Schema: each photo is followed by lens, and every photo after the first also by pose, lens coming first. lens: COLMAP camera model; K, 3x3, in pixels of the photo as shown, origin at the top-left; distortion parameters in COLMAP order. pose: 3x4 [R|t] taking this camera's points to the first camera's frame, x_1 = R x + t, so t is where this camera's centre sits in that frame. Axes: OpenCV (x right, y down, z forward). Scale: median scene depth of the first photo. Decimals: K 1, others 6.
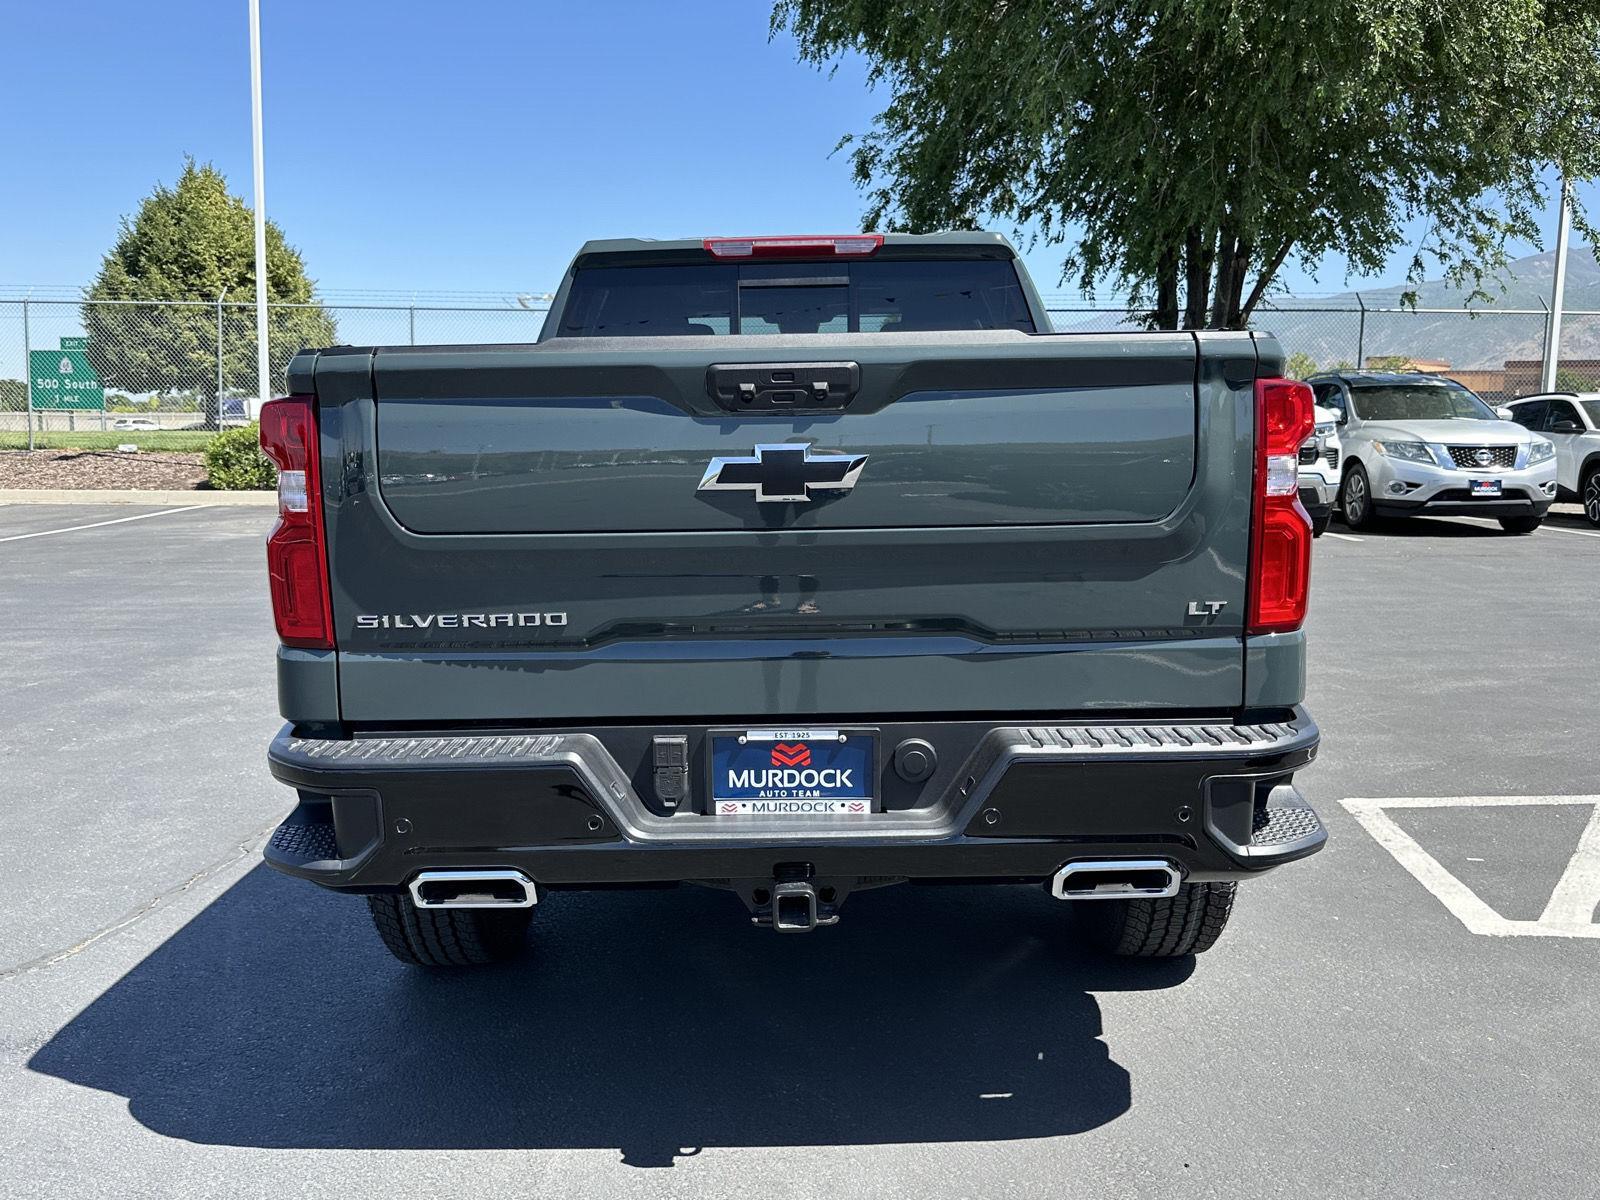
lens RADIAL K [[1362.5, 0, 796.5], [0, 1362.5, 593.8], [0, 0, 1]] dist [0.142171, -0.255575]
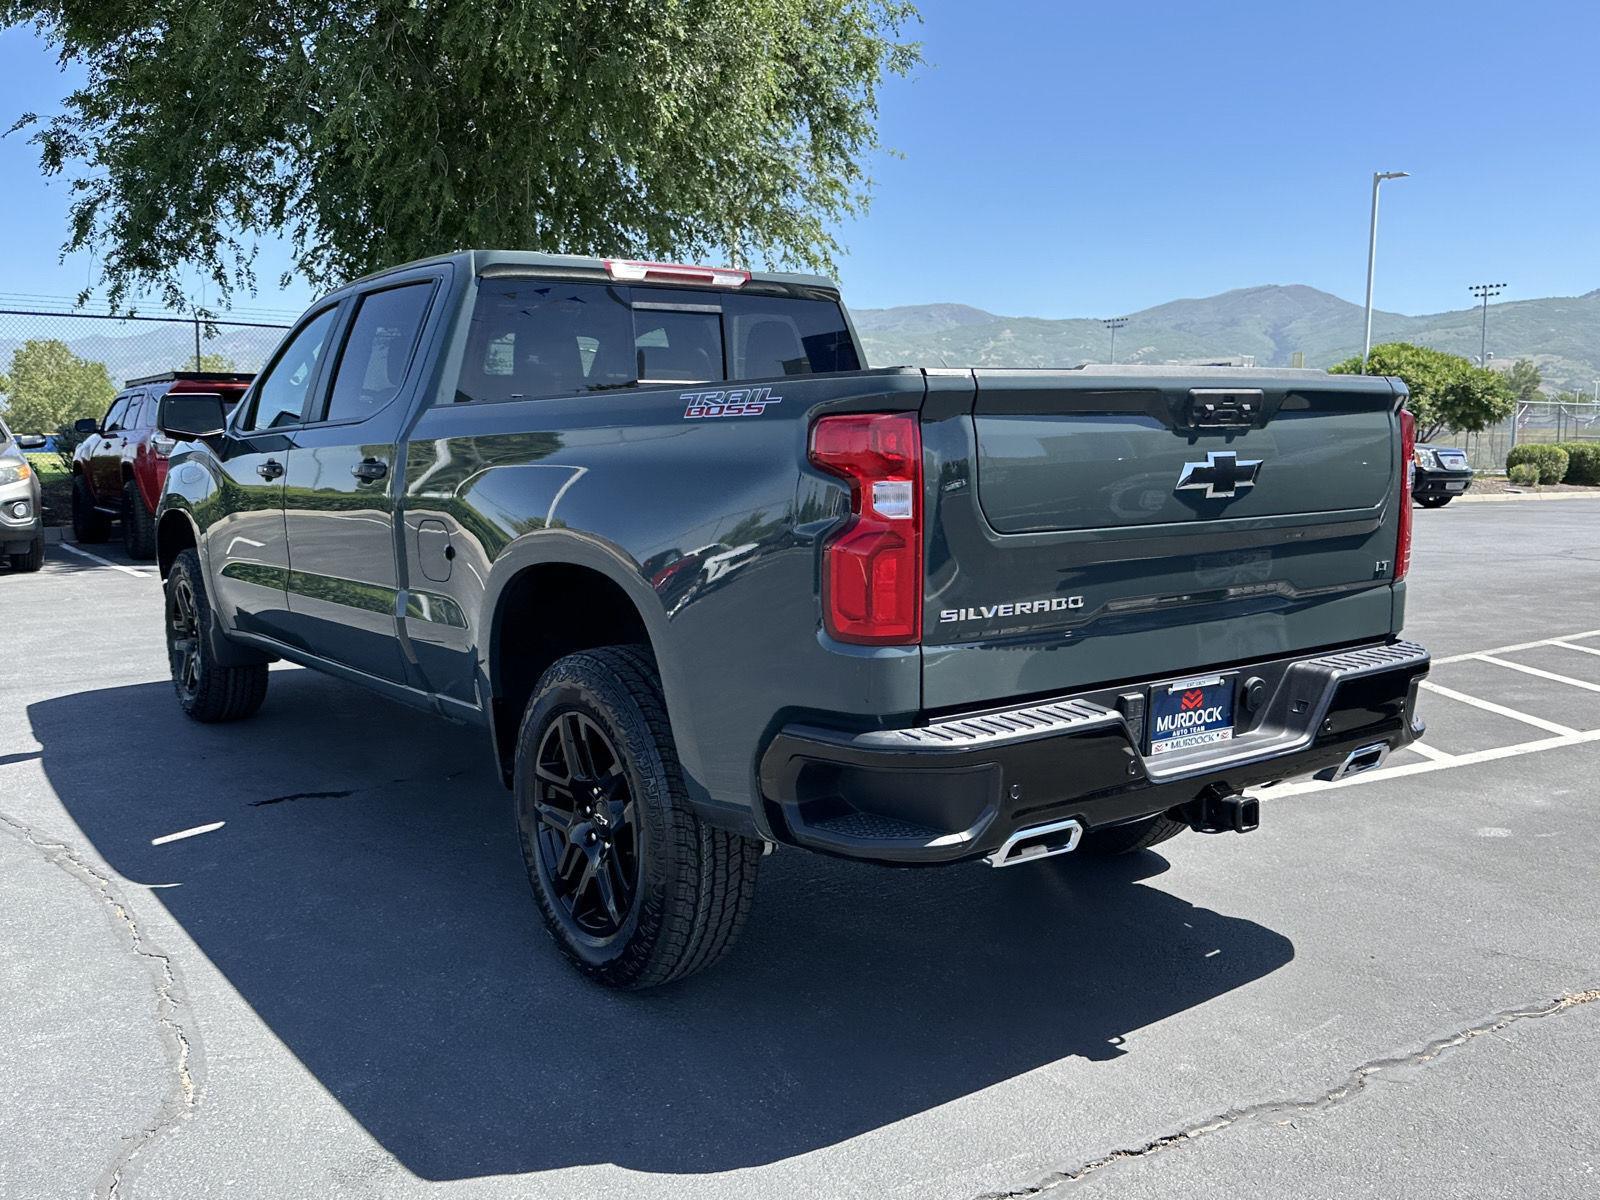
lens RADIAL K [[1362.5, 0, 796.5], [0, 1362.5, 593.8], [0, 0, 1]] dist [0.142171, -0.255575]
pose [[0.803643, -0.060123, 0.592066, -1.039020], [0.070447, 0.997499, 0.005672, -0.012078], [-0.590927, 0.037151, 0.805869, 0.188758]]
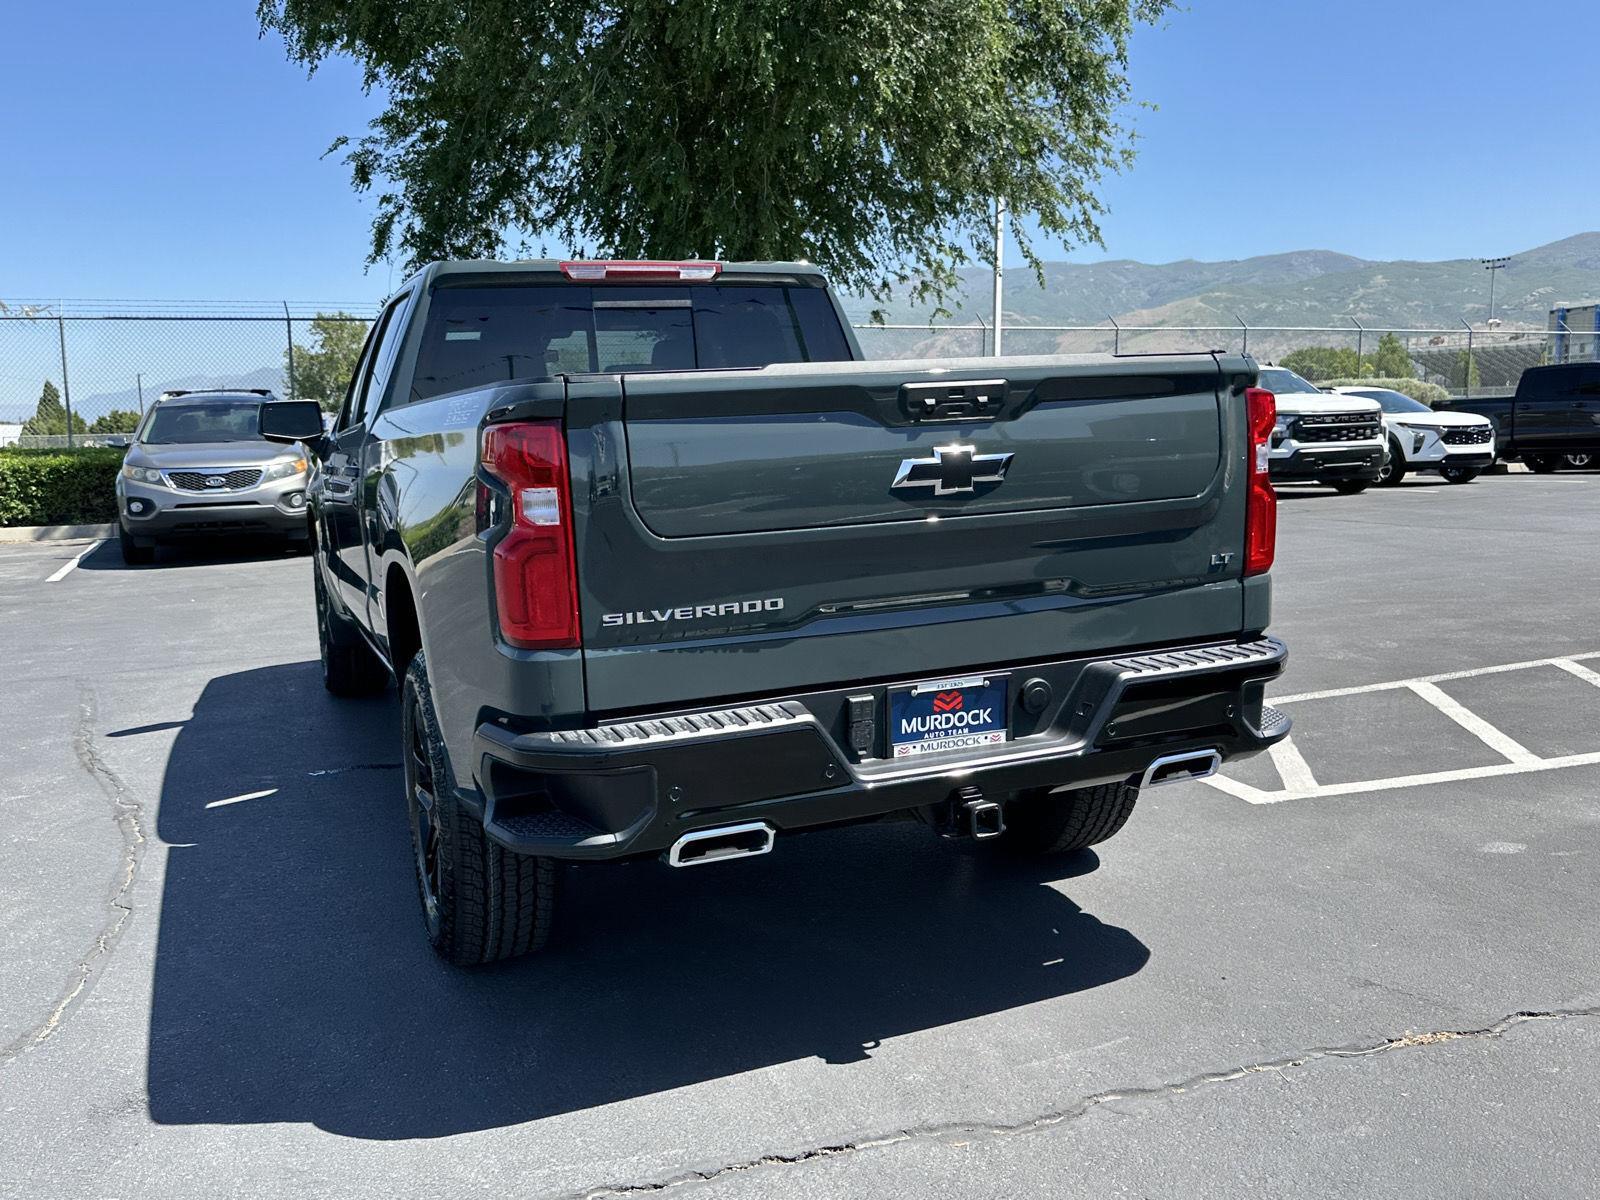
lens RADIAL K [[1362.5, 0, 796.5], [0, 1362.5, 593.8], [0, 0, 1]] dist [0.142171, -0.255575]
pose [[0.922050, -0.074219, 0.379888, -0.585068], [0.076491, 0.997028, 0.009134, 0.000380], [-0.379437, 0.020636, 0.924987, -0.082431]]
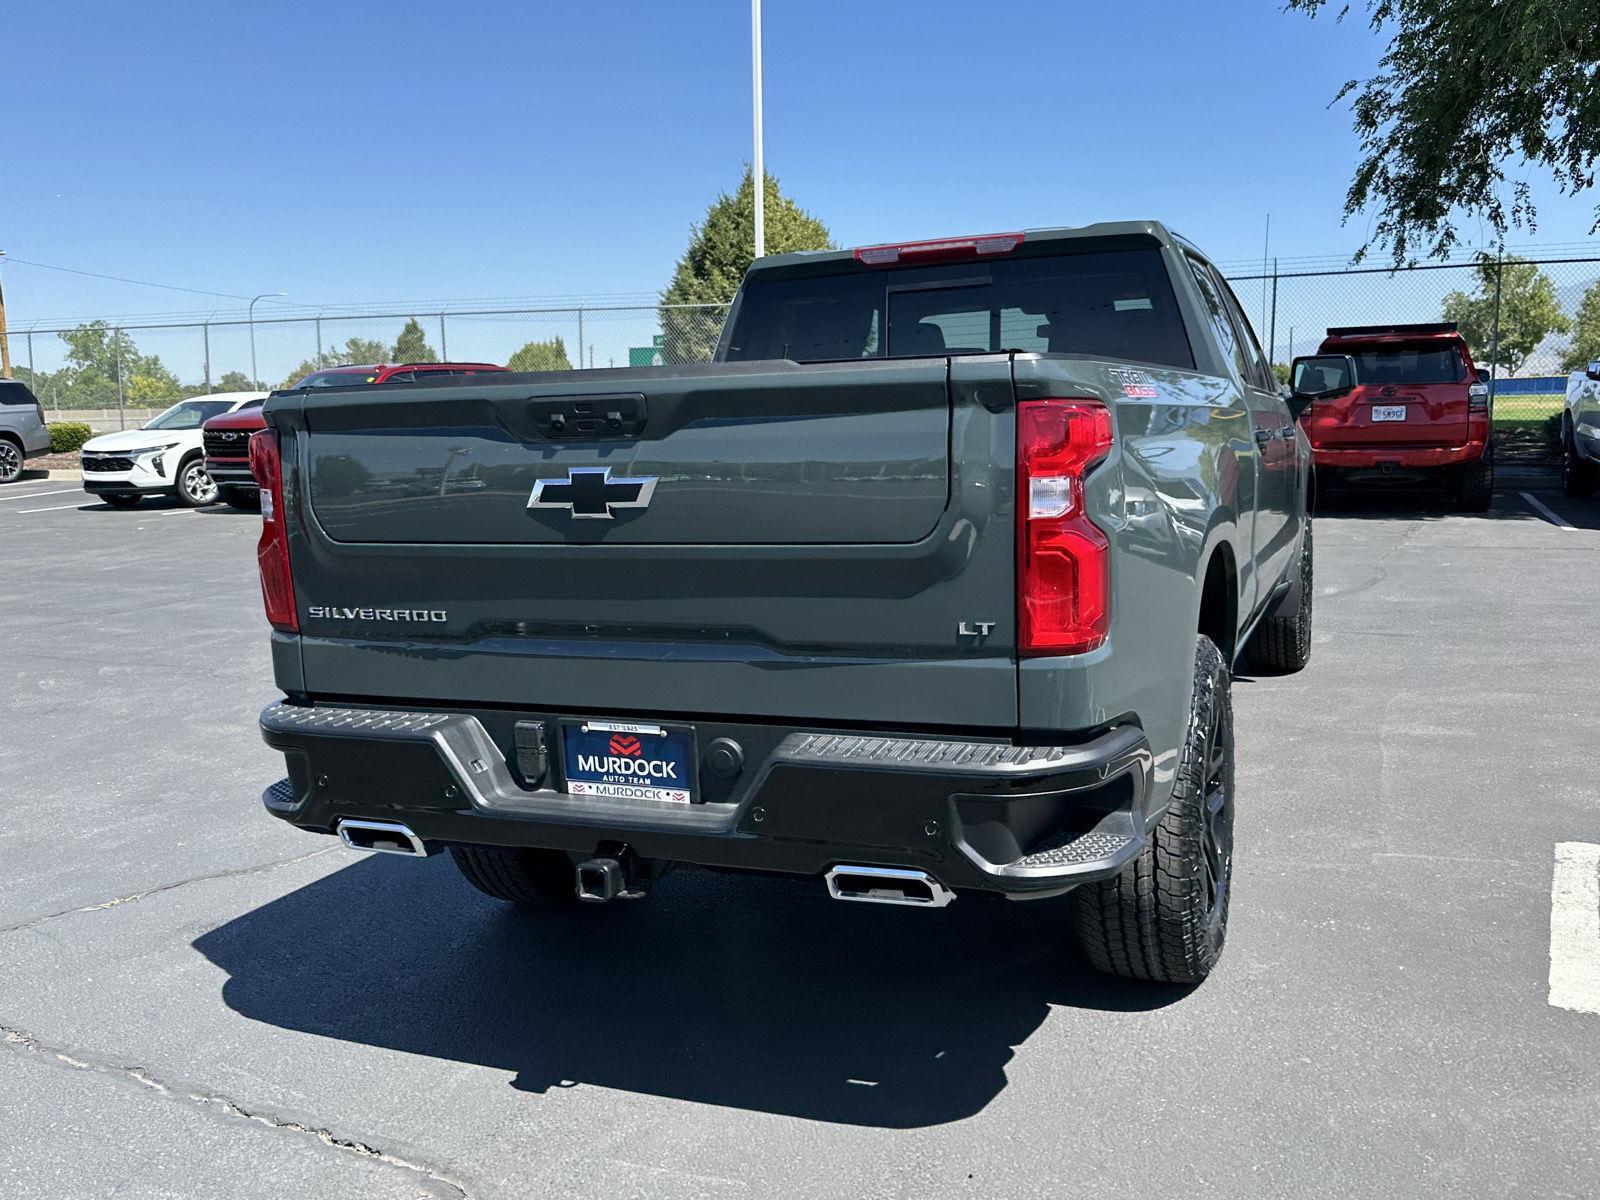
lens RADIAL K [[1356.9, 0, 804.9], [0, 1356.9, 602.4], [0, 0, 1]] dist [0.166345, -0.339979]
pose [[0.926435, 0.033705, -0.374944, 0.542897], [-0.024542, 0.999273, 0.029188, -0.034431], [0.375655, -0.017839, 0.926588, 0.027149]]
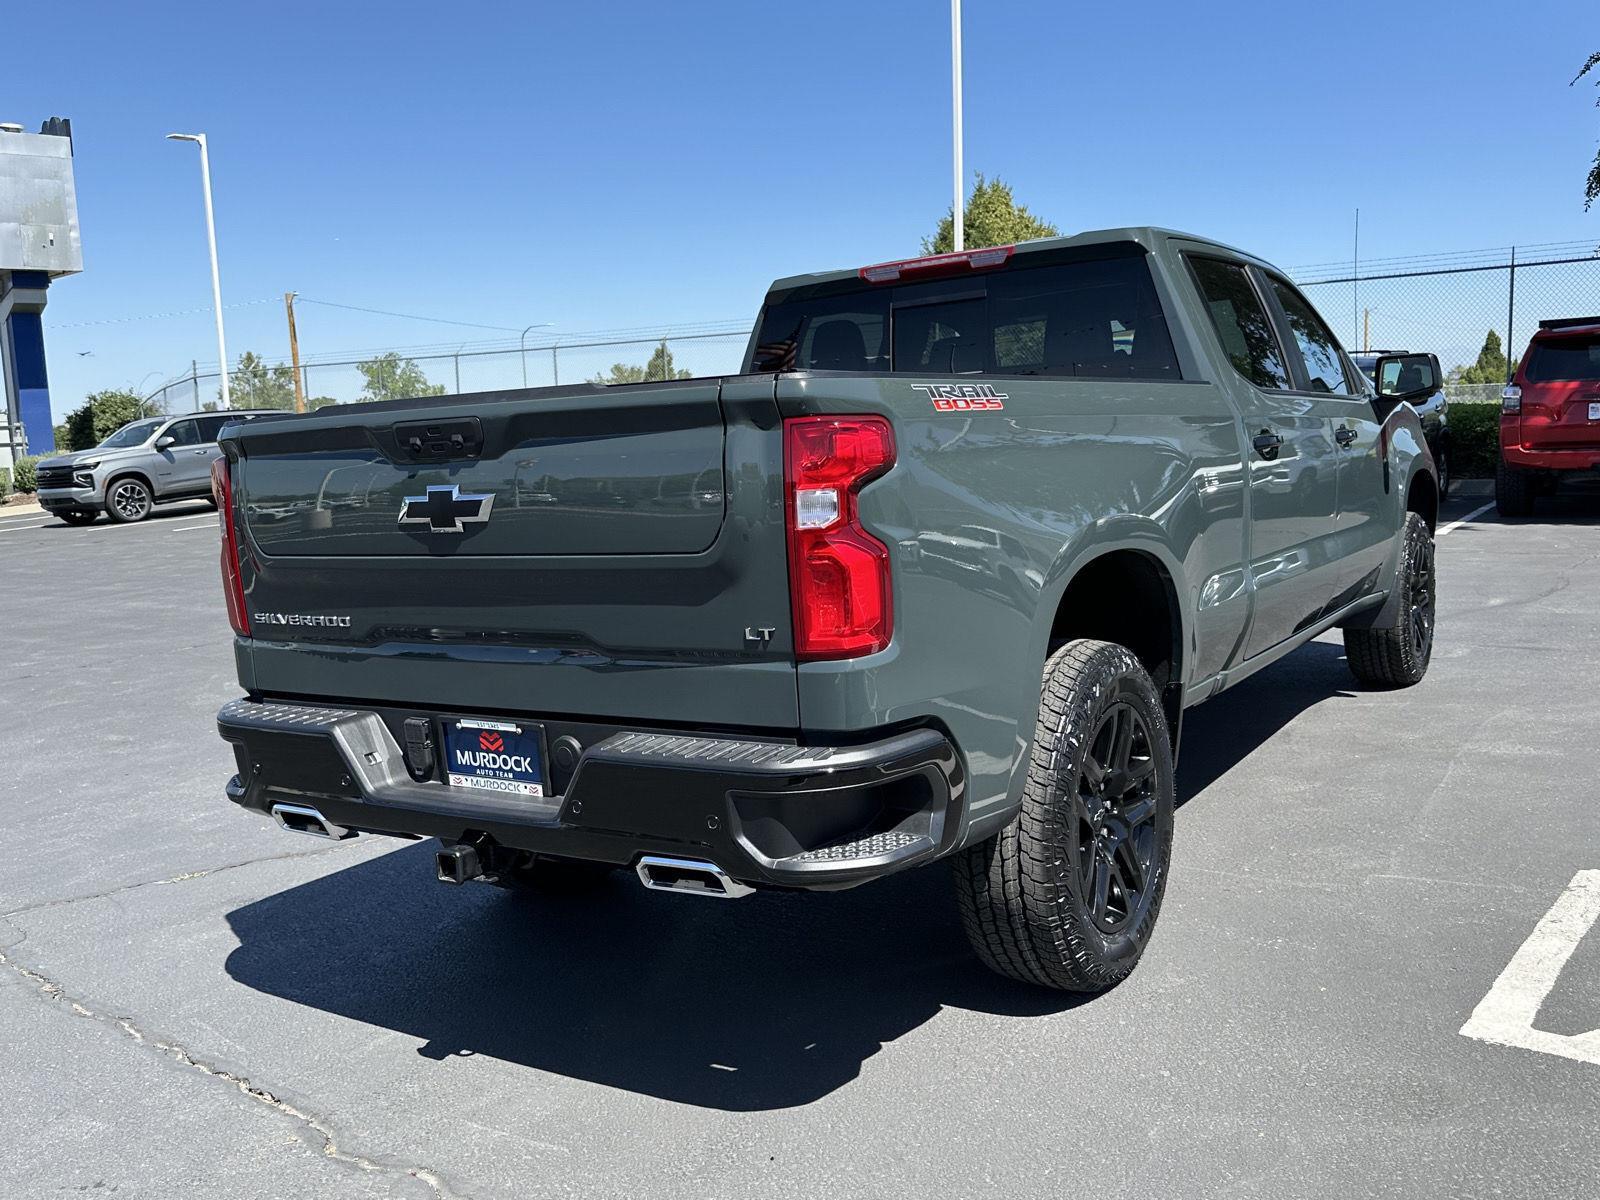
lens RADIAL K [[1356.9, 0, 804.9], [0, 1356.9, 602.4], [0, 0, 1]] dist [0.166345, -0.339979]
pose [[0.843230, 0.030641, -0.536680, 0.871421], [-0.020692, 0.999484, 0.024553, -0.040005], [0.537155, -0.009598, 0.843429, 0.130151]]
